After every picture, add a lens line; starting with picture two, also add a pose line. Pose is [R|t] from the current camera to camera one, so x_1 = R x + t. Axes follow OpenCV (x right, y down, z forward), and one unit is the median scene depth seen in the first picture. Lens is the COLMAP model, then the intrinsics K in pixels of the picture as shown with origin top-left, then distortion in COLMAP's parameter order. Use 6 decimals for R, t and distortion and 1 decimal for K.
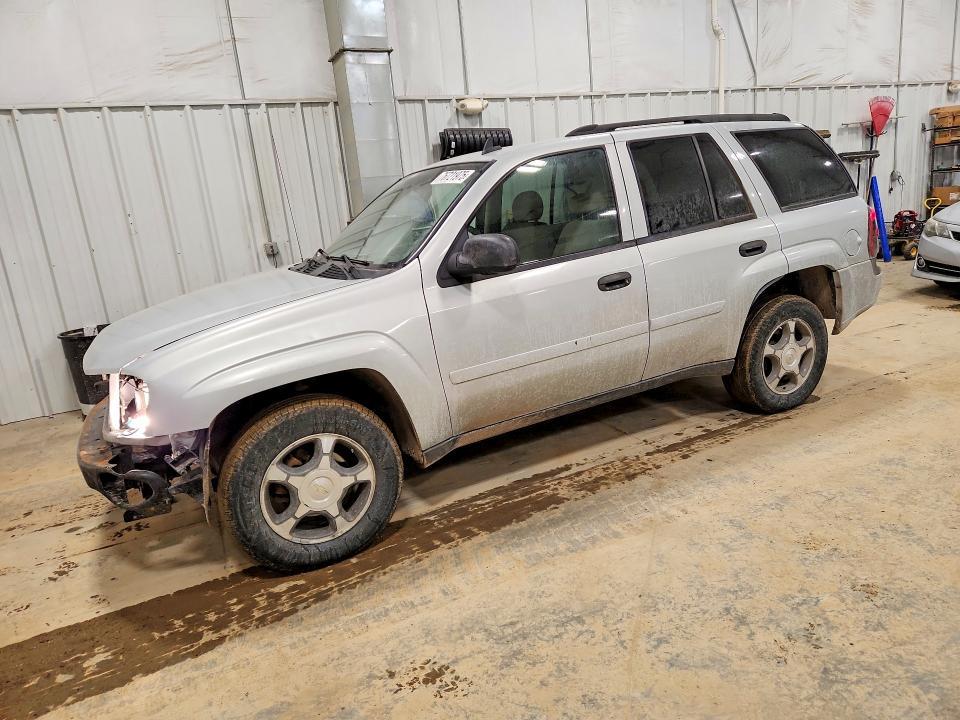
lens RADIAL K [[700.6, 0, 477.5], [0, 700.6, 363.6], [0, 0, 1]] dist [0.104427, -0.130627]
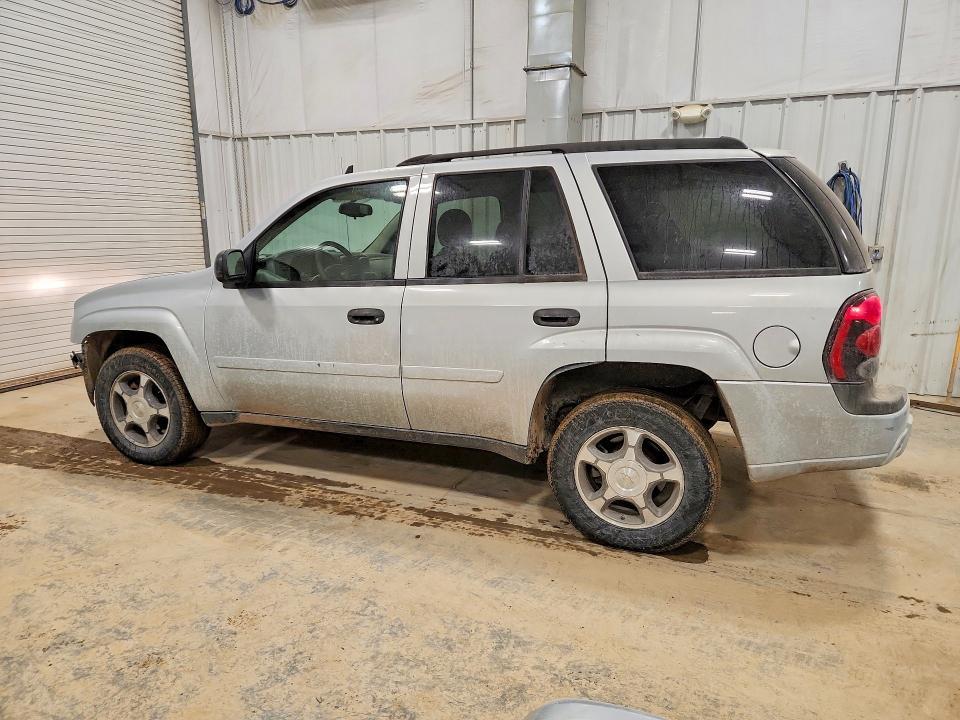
lens RADIAL K [[700.6, 0, 477.5], [0, 700.6, 363.6], [0, 0, 1]] dist [0.104427, -0.130627]
pose [[0.586632, 0.245861, -0.771632, 1.011087], [-0.234332, 0.963577, 0.128870, -0.206132], [0.775211, 0.105219, 0.622878, 0.491914]]
